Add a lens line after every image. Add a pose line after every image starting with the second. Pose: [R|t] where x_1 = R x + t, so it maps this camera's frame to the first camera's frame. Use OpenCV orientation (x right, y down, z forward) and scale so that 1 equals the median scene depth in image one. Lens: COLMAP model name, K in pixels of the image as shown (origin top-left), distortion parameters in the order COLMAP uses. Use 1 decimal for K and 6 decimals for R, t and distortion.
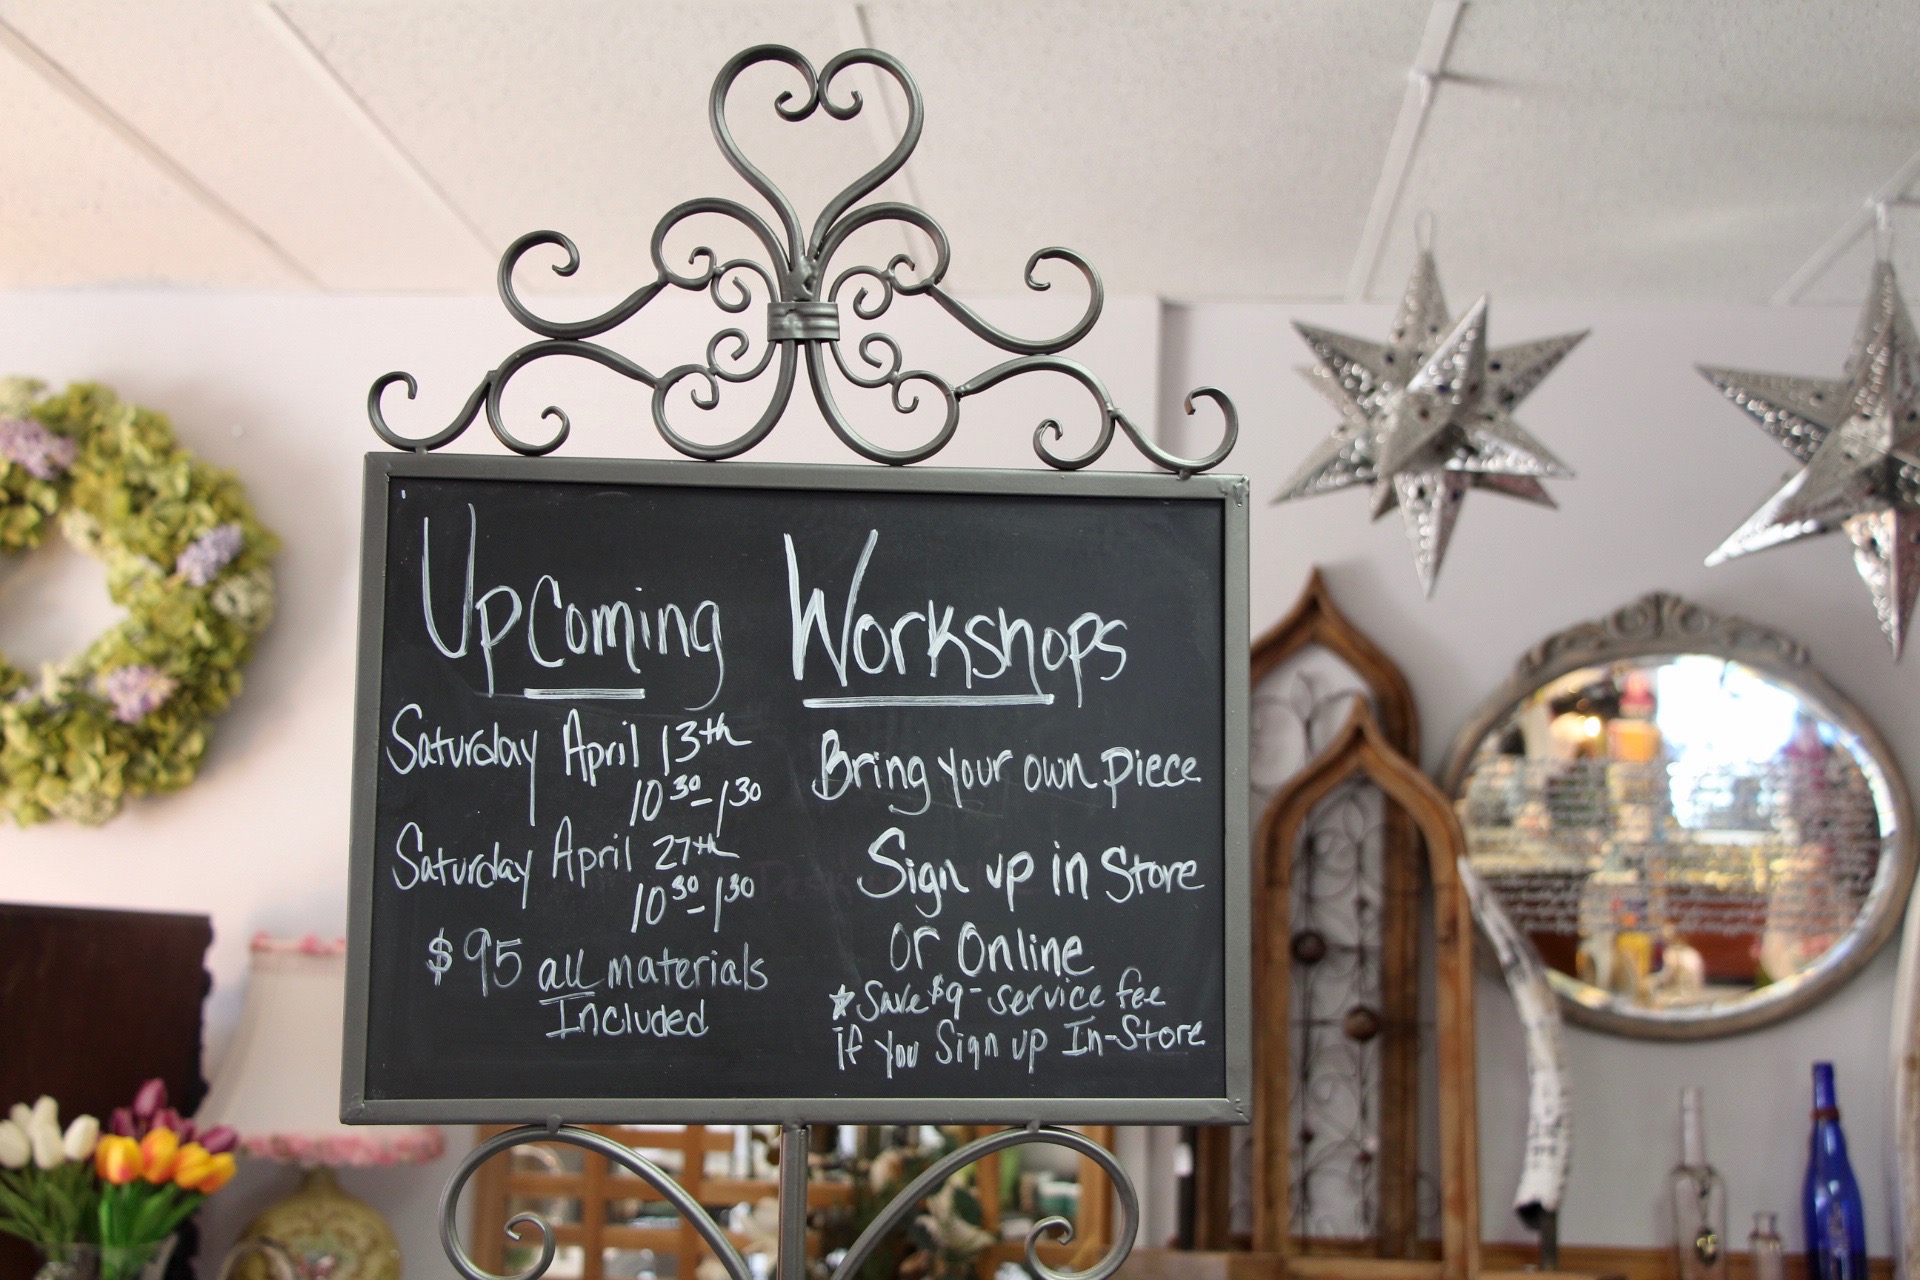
lens RADIAL K [[2256.2, 0, 966.0], [0, 2256.2, 642.0], [0, 0, 1]] dist [0.024463, 0.000000]
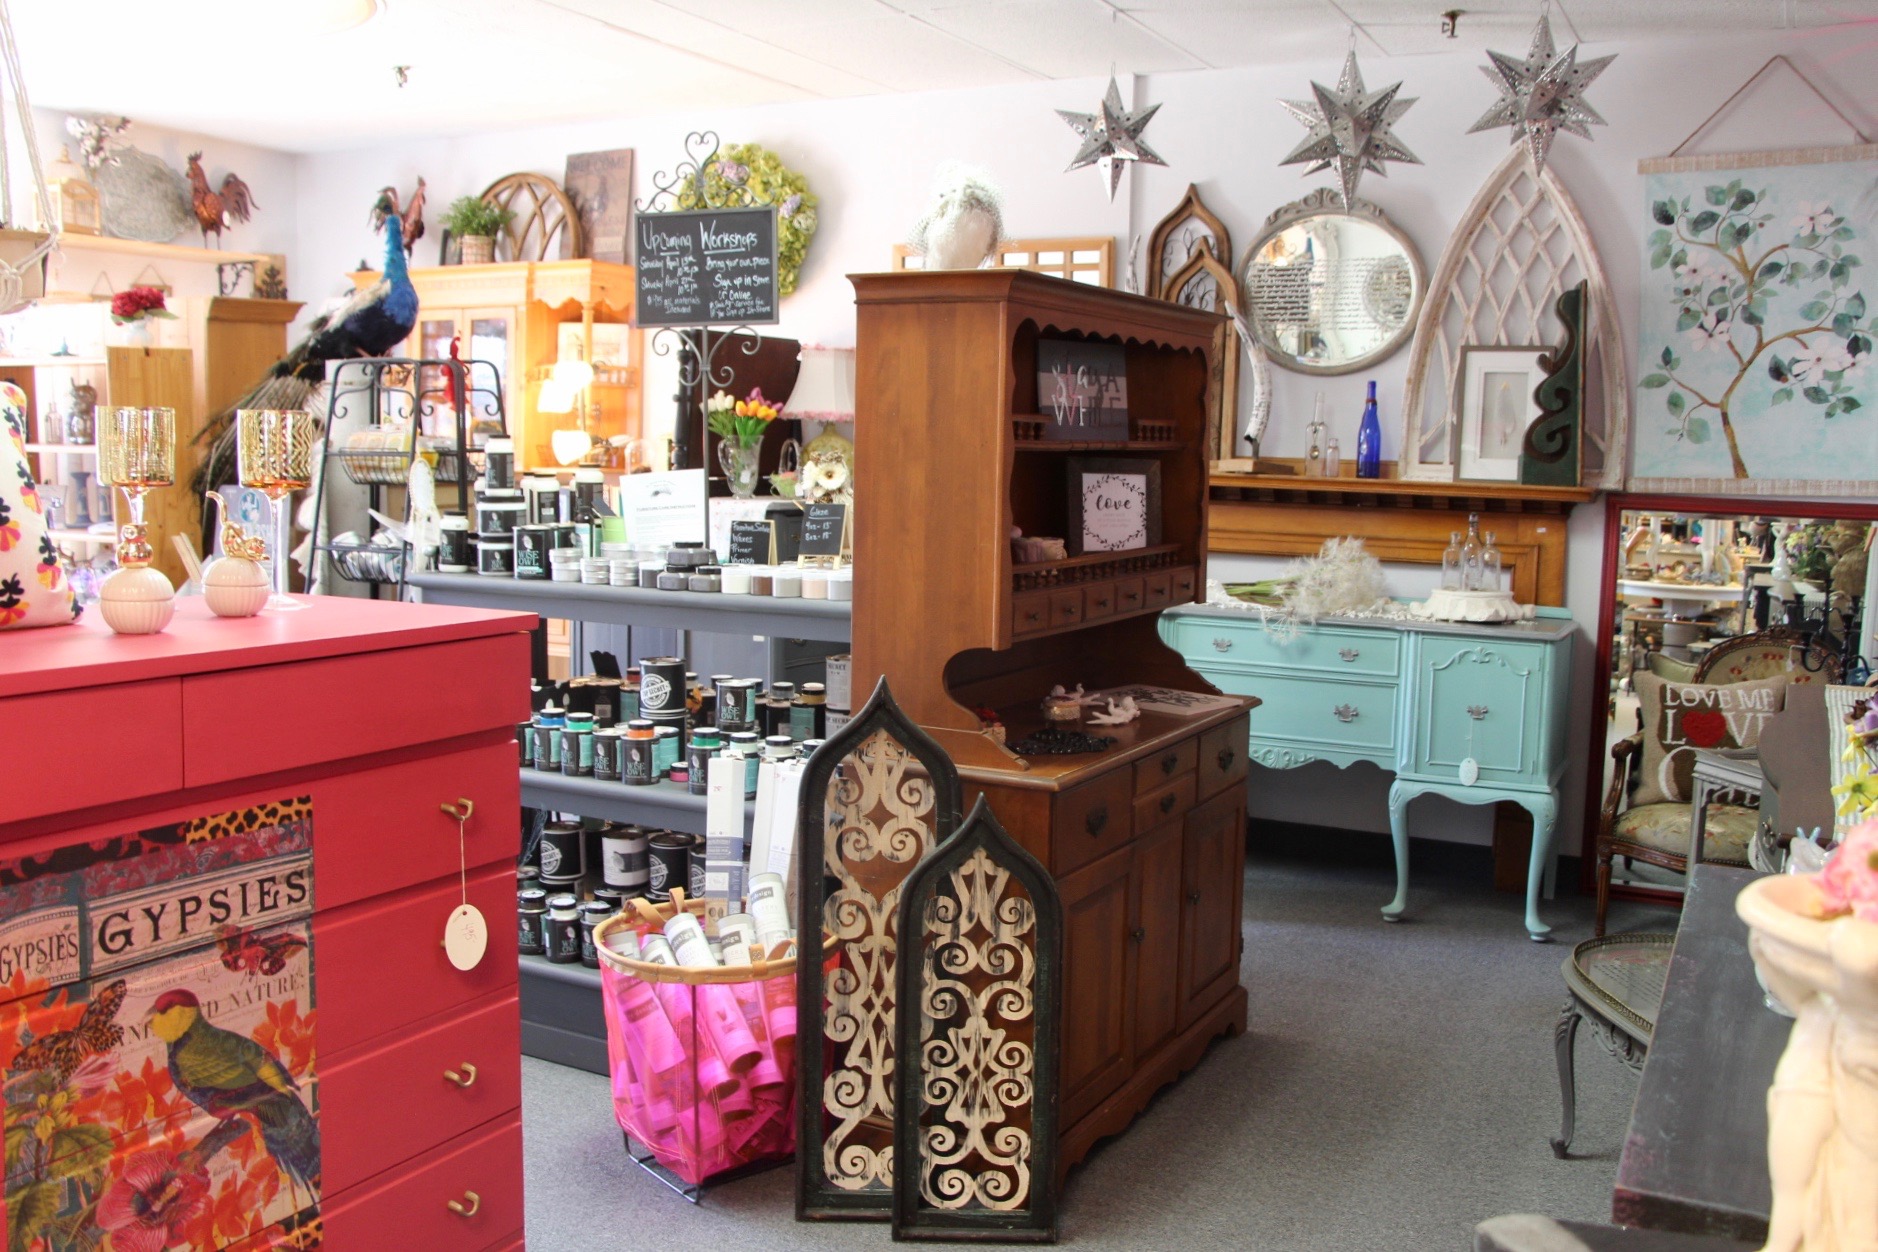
lens RADIAL K [[1671.2, 0, 936.3], [0, 1671.2, 624.3], [0, 0, 1]] dist [-0.140227, -0.004854]
pose [[0.911015, 0.040061, -0.410422, 2.170548], [0.059974, 0.971816, 0.227983, 0.021522], [0.407988, -0.232311, 0.882937, -2.601236]]
